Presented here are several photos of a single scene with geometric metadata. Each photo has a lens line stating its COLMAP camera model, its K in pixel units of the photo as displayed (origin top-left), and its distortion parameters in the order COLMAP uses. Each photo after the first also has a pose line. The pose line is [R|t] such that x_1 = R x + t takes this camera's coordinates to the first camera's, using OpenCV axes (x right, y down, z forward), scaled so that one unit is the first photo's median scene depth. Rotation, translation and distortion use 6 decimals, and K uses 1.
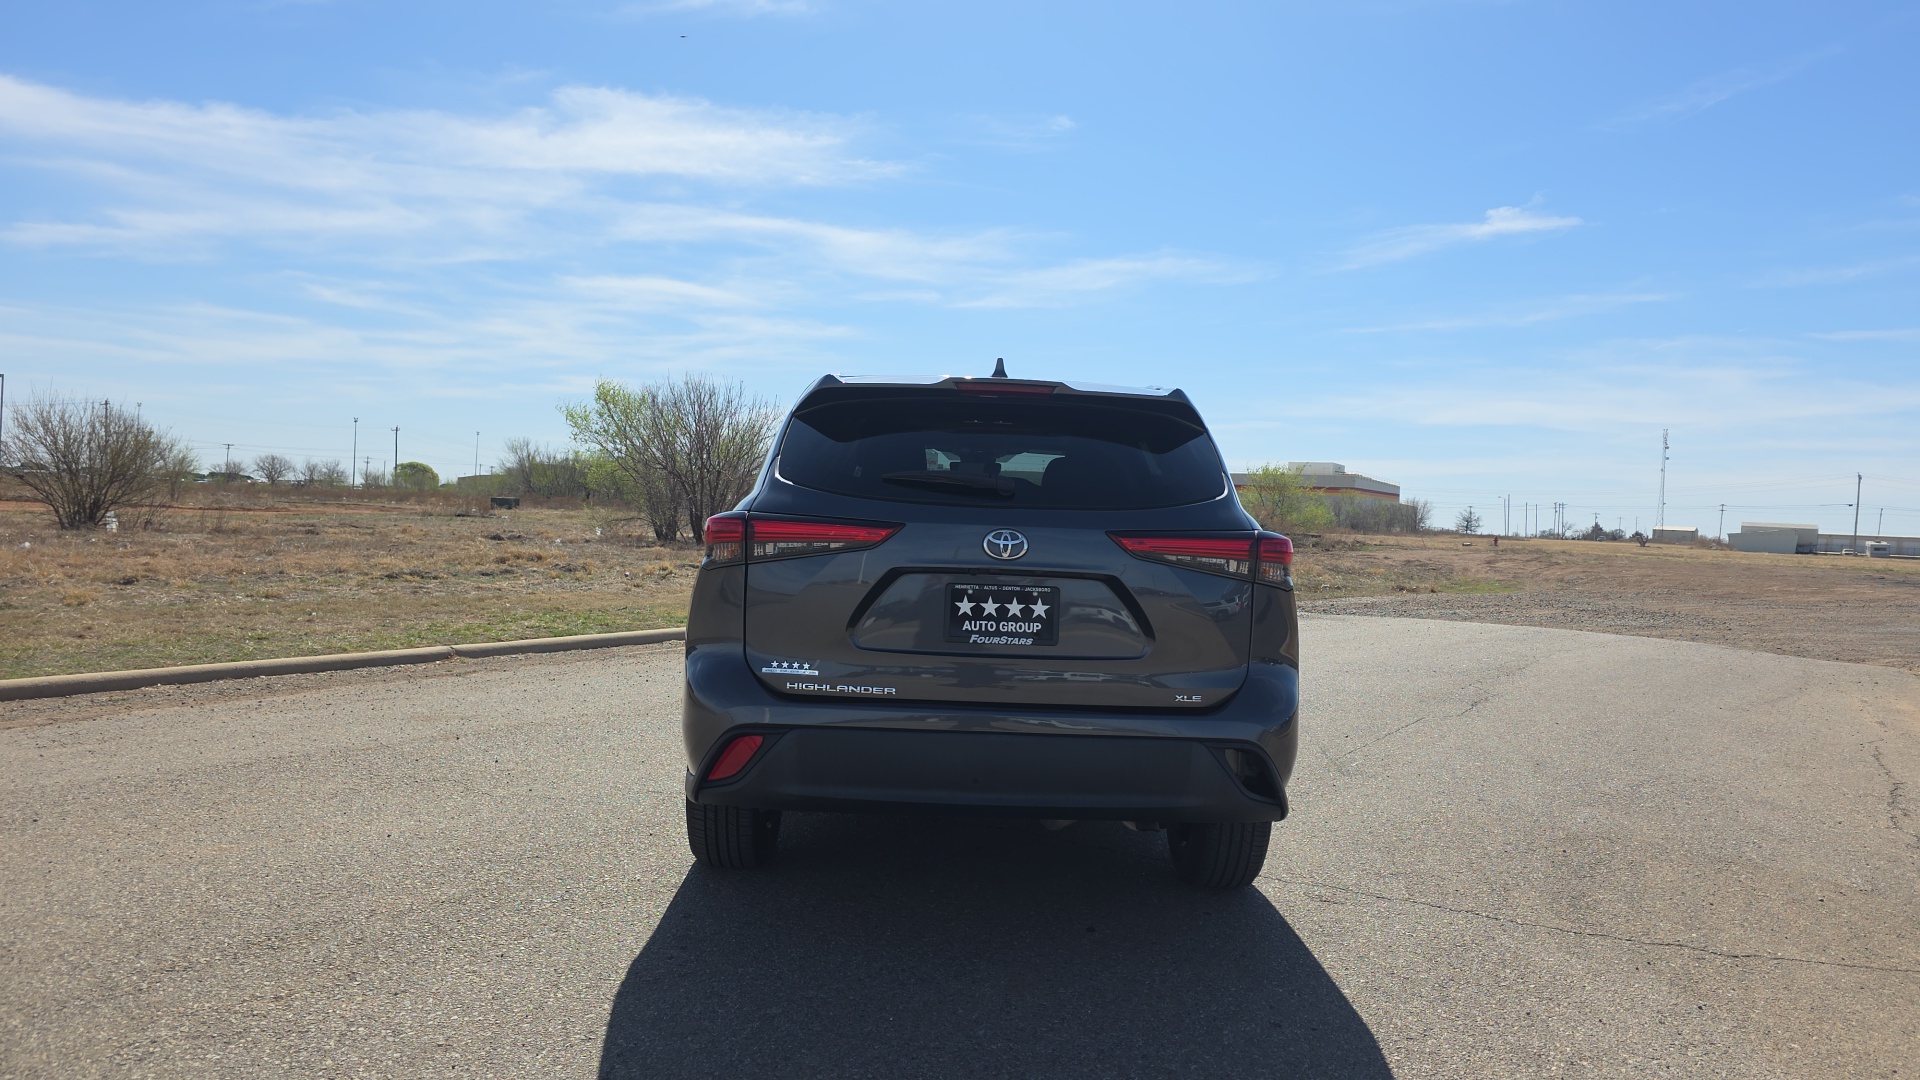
lens RADIAL K [[1304.7, 0, 975.6], [0, 1304.7, 547.7], [0, 0, 1]] dist [0.040040, -0.040899]
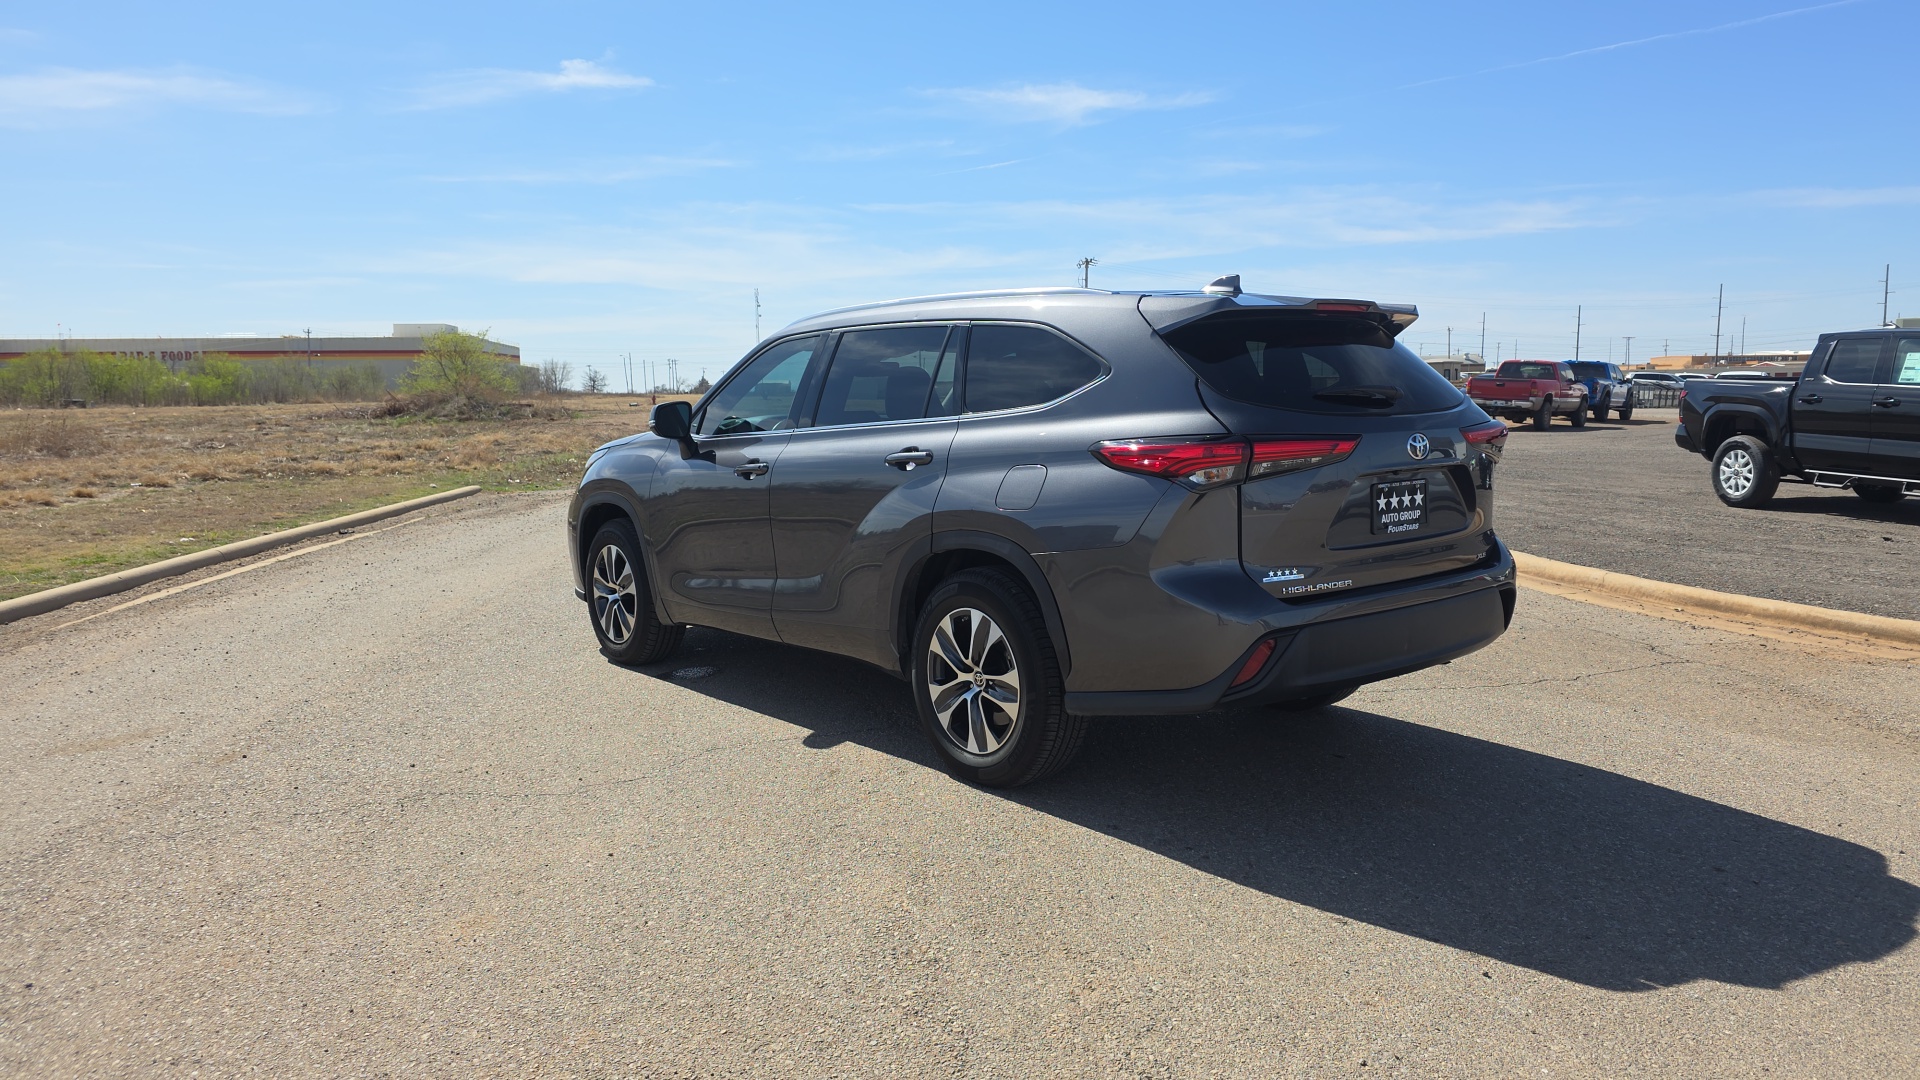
lens RADIAL K [[1295.8, 0, 1013.8], [0, 1295.8, 534.3], [0, 0, 1]] dist [0.039451, -0.029171]
pose [[0.791430, -0.114711, 0.600400, -0.958298], [0.056935, 0.991797, 0.114441, -0.077052], [-0.608603, -0.056389, 0.791469, 0.286420]]
